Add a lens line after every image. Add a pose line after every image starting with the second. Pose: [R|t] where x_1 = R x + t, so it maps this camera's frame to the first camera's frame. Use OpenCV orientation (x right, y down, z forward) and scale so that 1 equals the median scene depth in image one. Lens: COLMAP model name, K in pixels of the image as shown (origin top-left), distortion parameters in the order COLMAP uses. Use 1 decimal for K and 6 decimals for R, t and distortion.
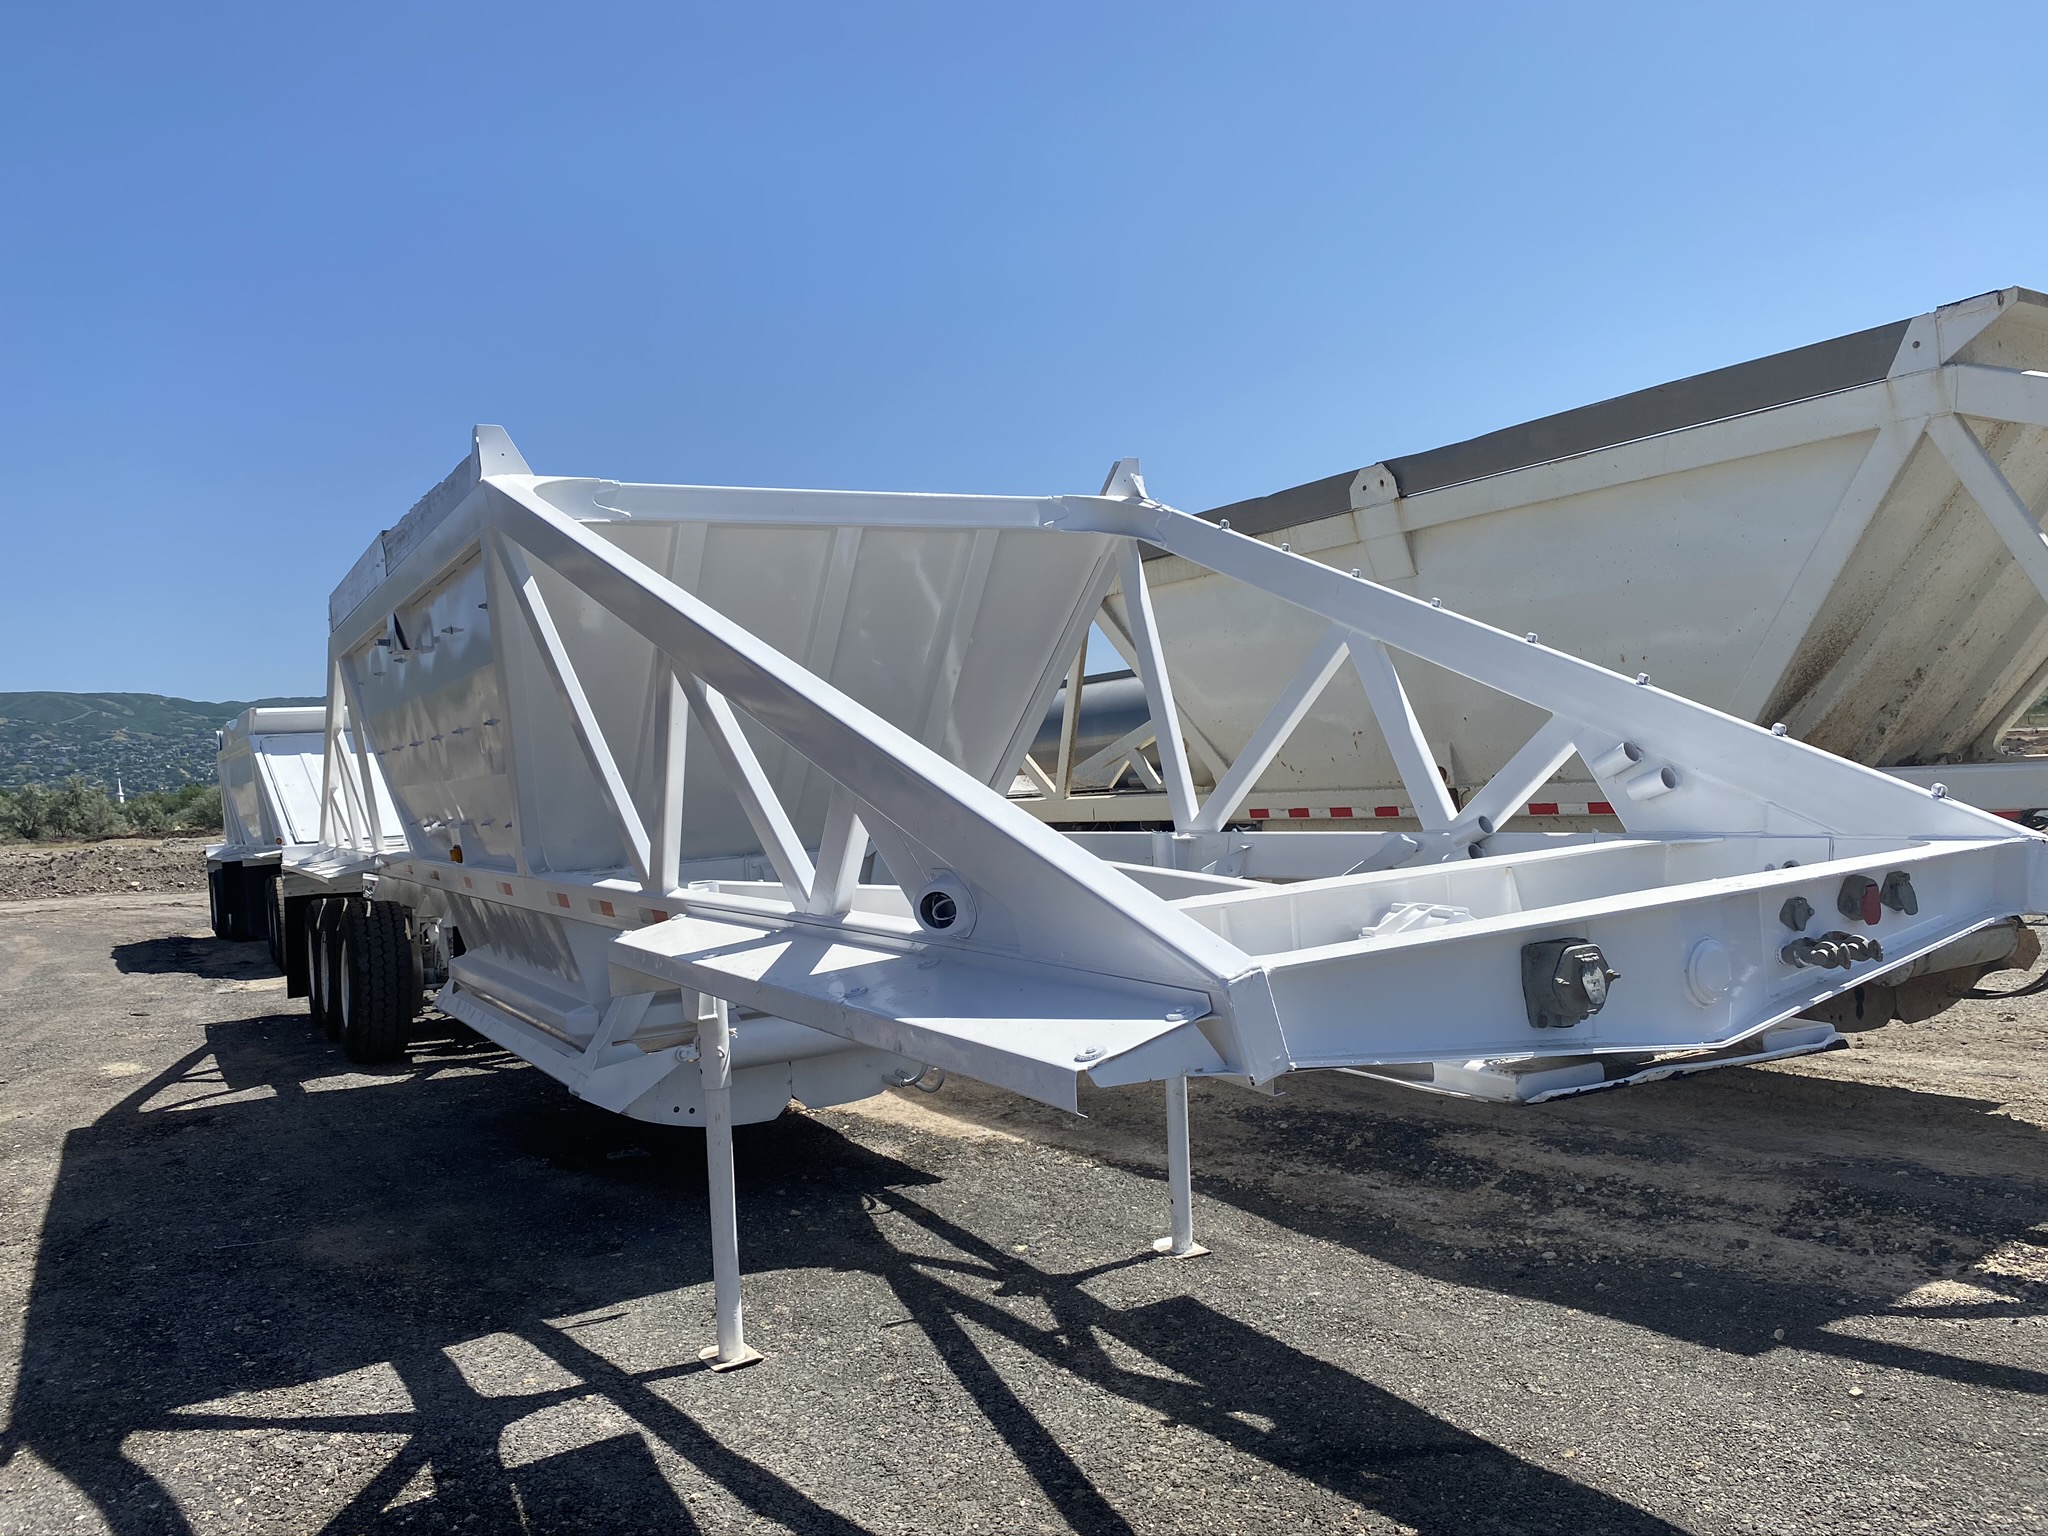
lens RADIAL K [[1564.7, 0, 1017.7], [0, 1564.7, 755.5], [0, 0, 1]] dist [0.039314, -0.038893]
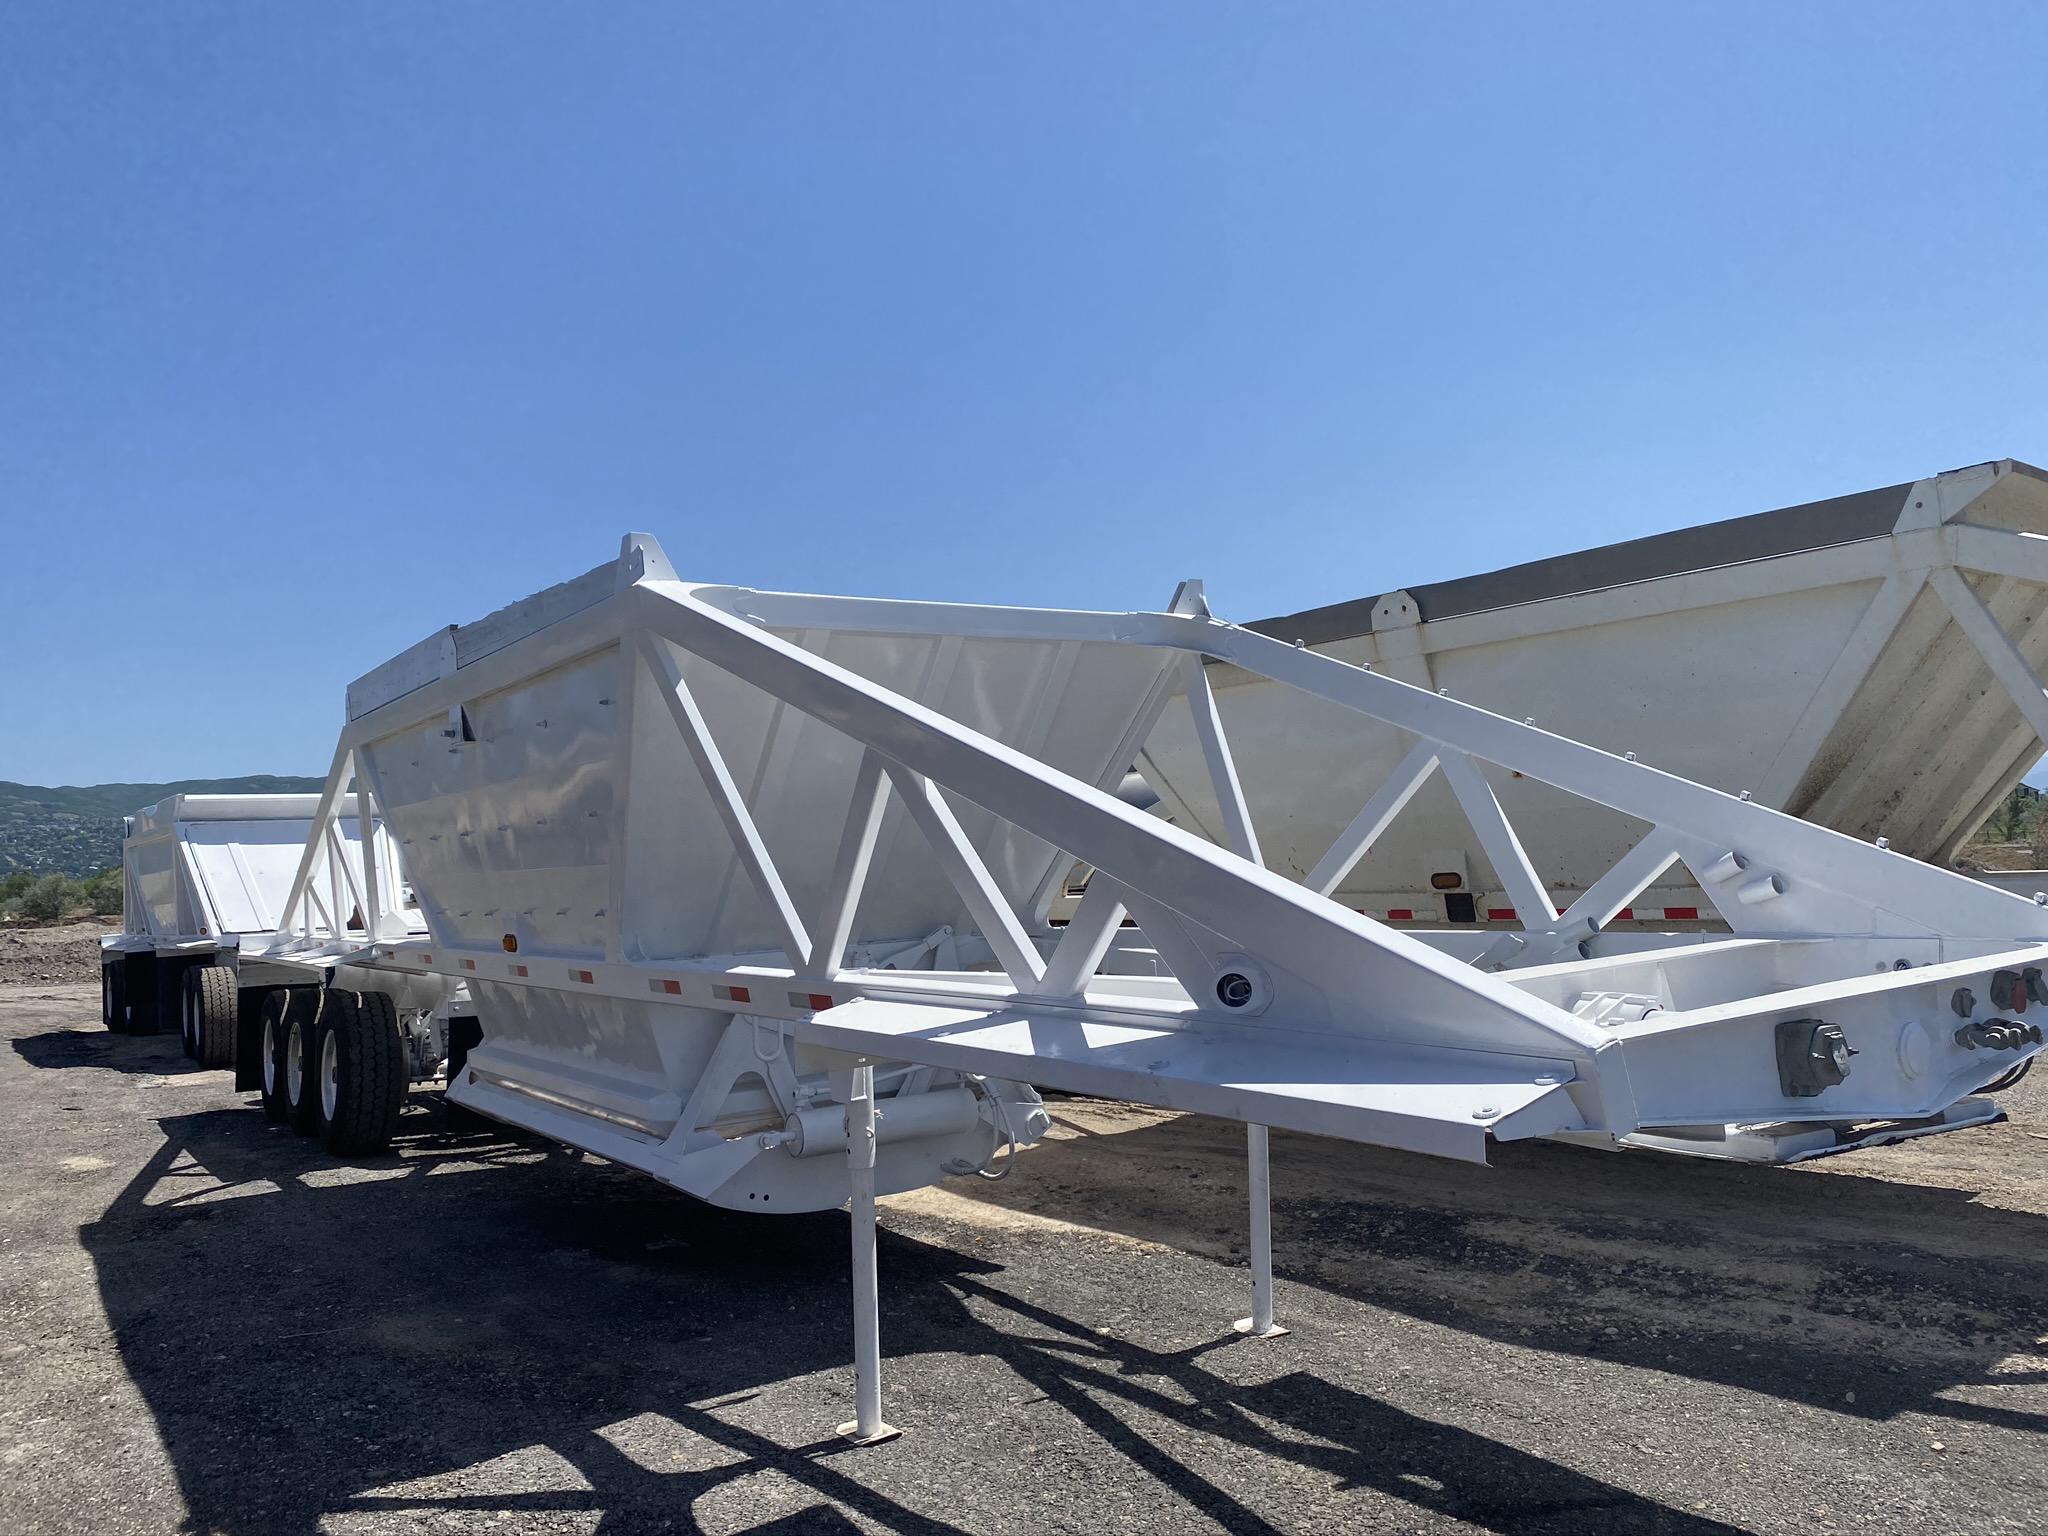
lens RADIAL K [[1561.6, 0, 1021.4], [0, 1561.6, 754.9], [0, 0, 1]] dist [0.026073, -0.015198]
pose [[0.996488, 0.023059, 0.080496, -0.148613], [-0.017696, 0.997615, -0.066713, 0.004337], [-0.081842, 0.065054, 0.994520, -0.052394]]
